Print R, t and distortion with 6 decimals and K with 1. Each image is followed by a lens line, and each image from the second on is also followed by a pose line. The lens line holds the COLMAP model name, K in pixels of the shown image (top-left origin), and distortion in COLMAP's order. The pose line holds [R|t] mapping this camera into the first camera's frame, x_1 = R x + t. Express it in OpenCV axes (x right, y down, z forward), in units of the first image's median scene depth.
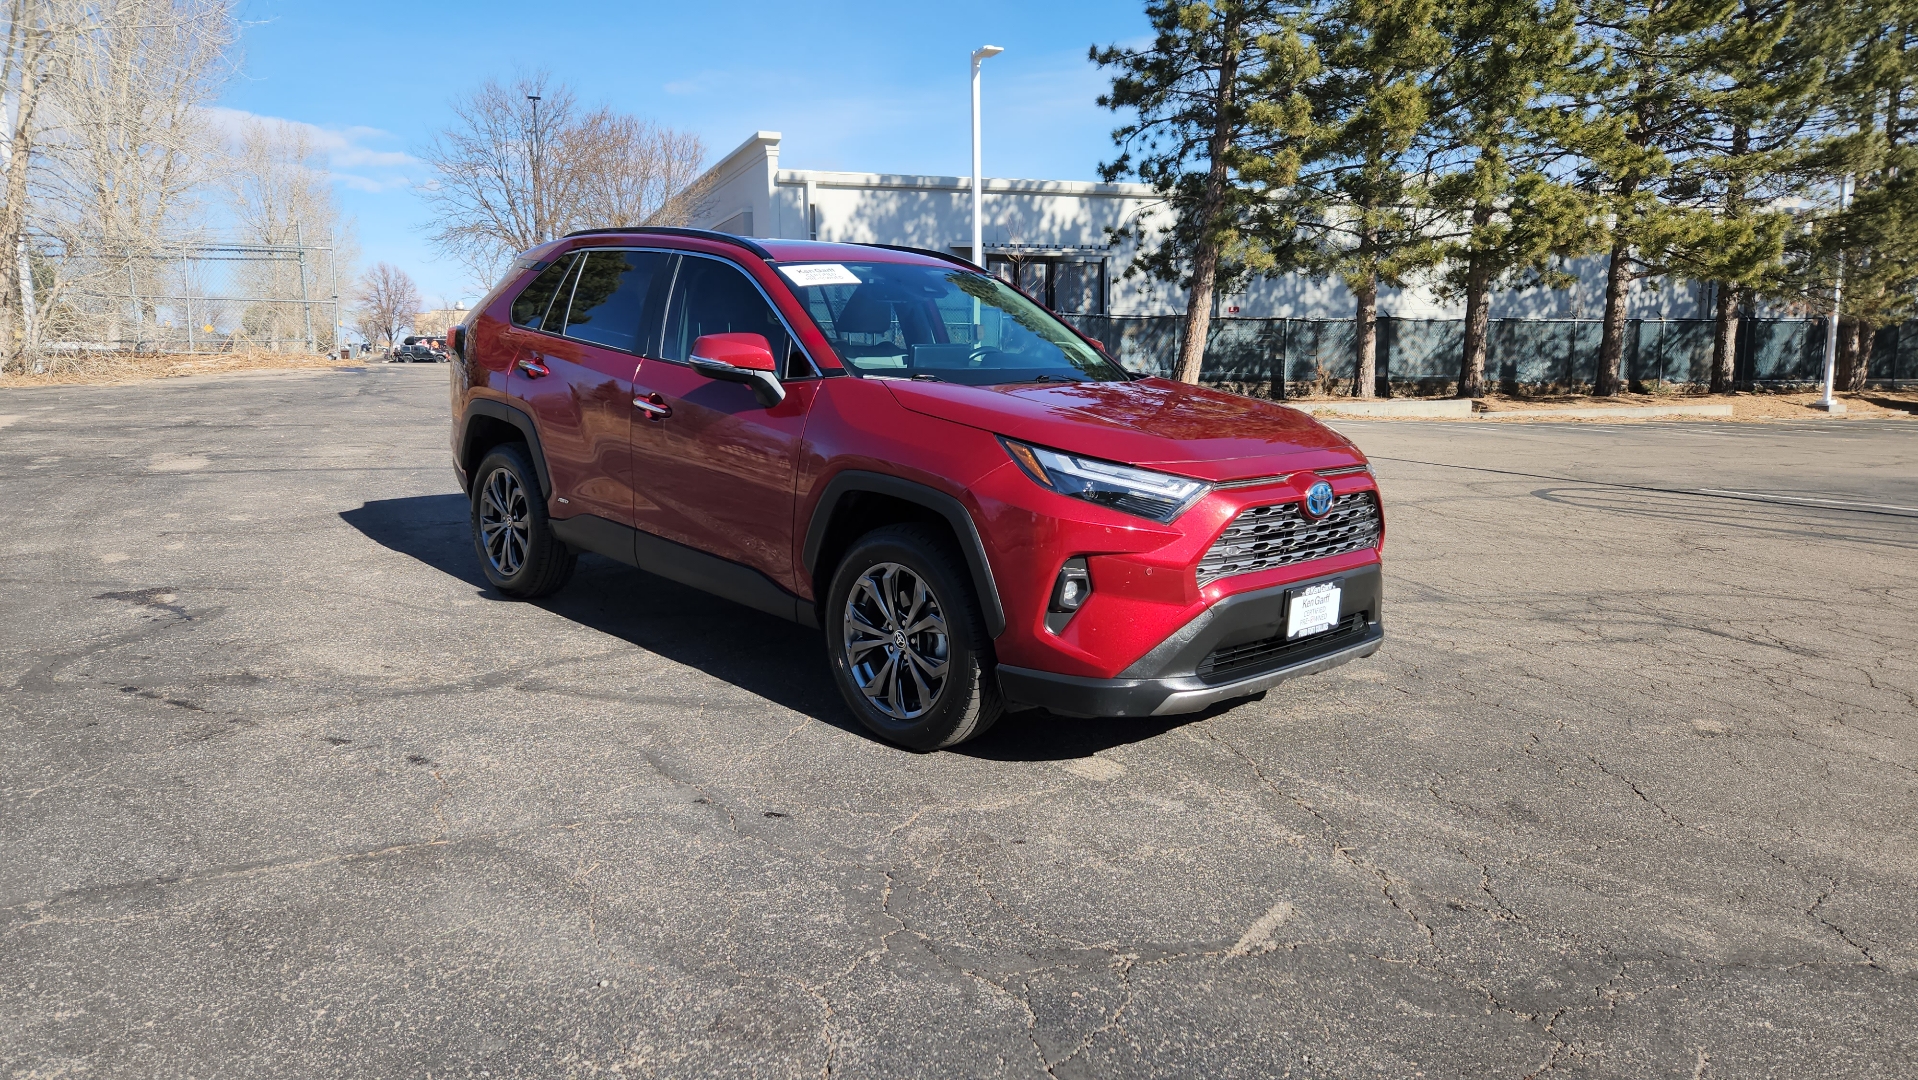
lens RADIAL K [[1287.3, 0, 910.7], [0, 1287.3, 545.8], [0, 0, 1]] dist [0.072143, -0.055327]
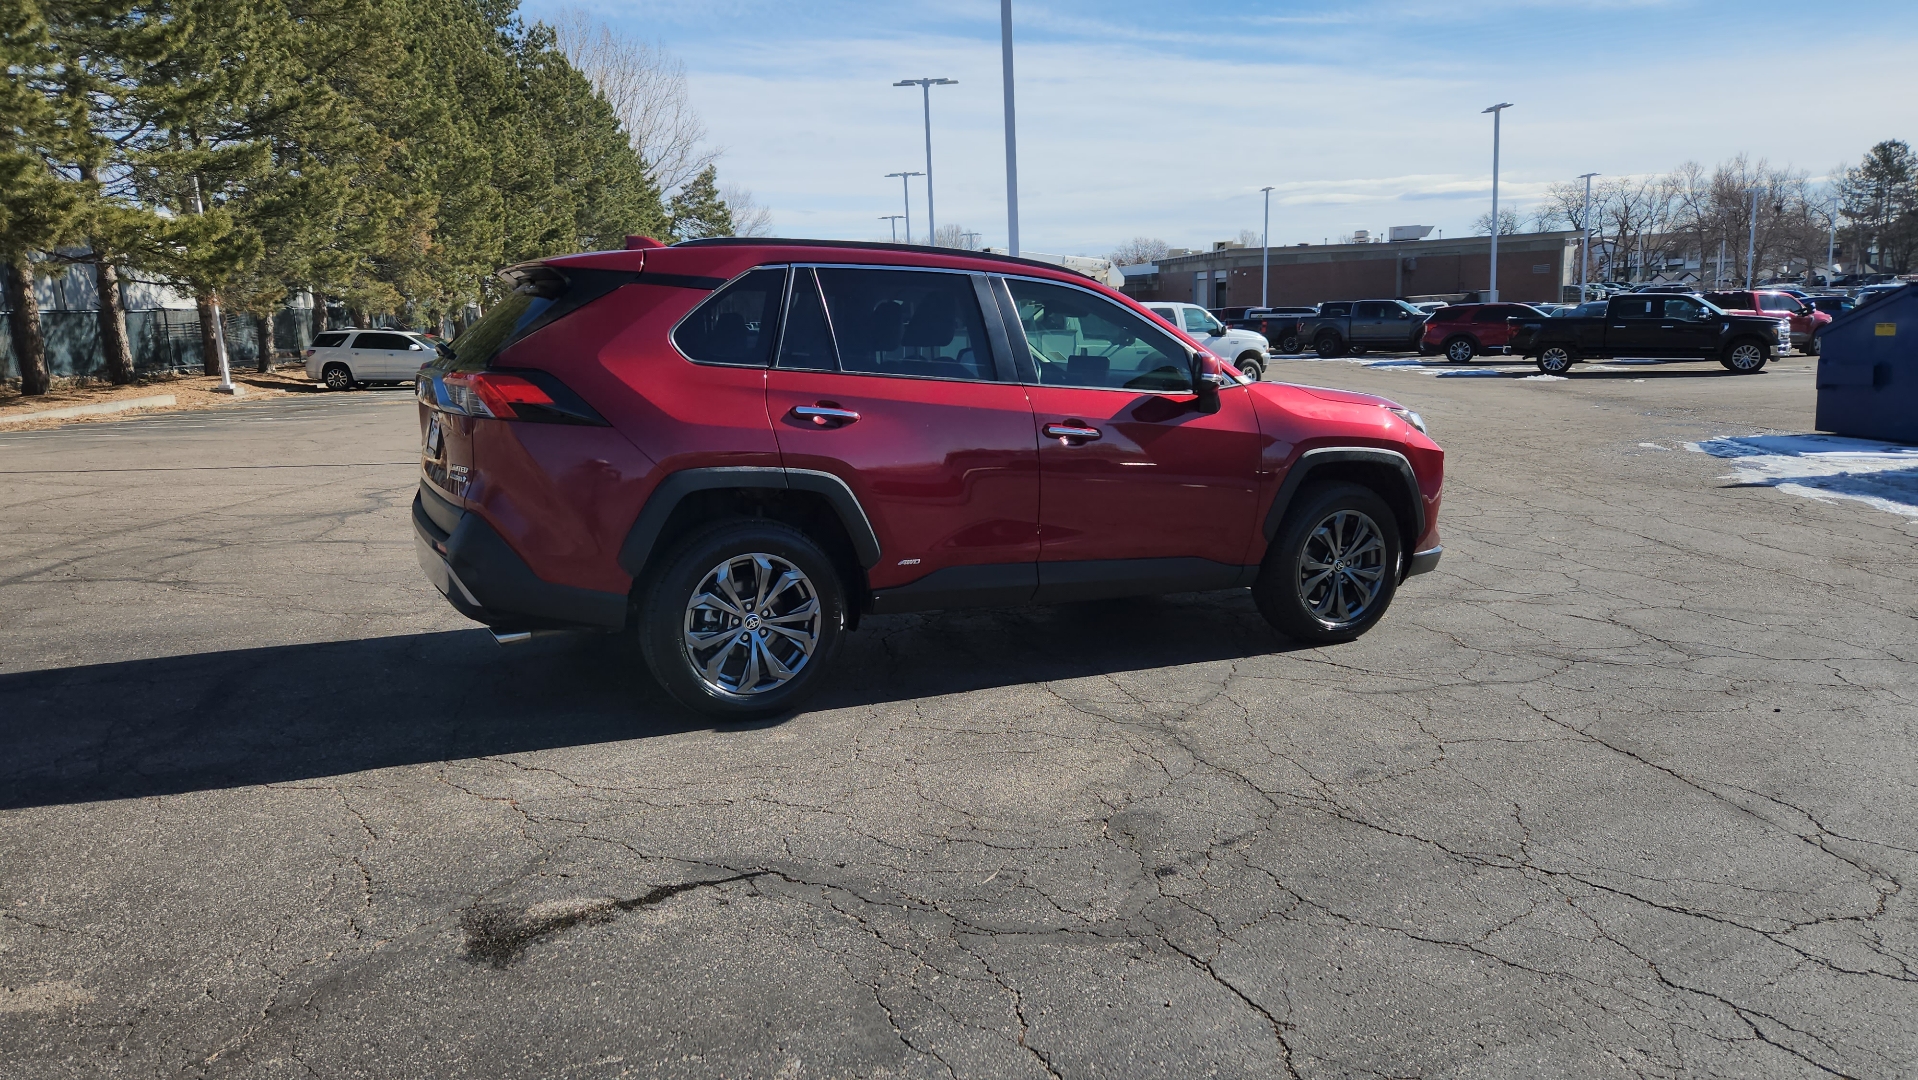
lens RADIAL K [[1290.9, 0, 910.2], [0, 1290.9, 567.9], [0, 0, 1]] dist [0.063500, -0.044589]
pose [[0.293848, -0.201153, 0.934447, -0.236409], [0.176421, 0.972224, 0.153807, -0.036017], [-0.939430, 0.119660, 0.321173, 0.160915]]
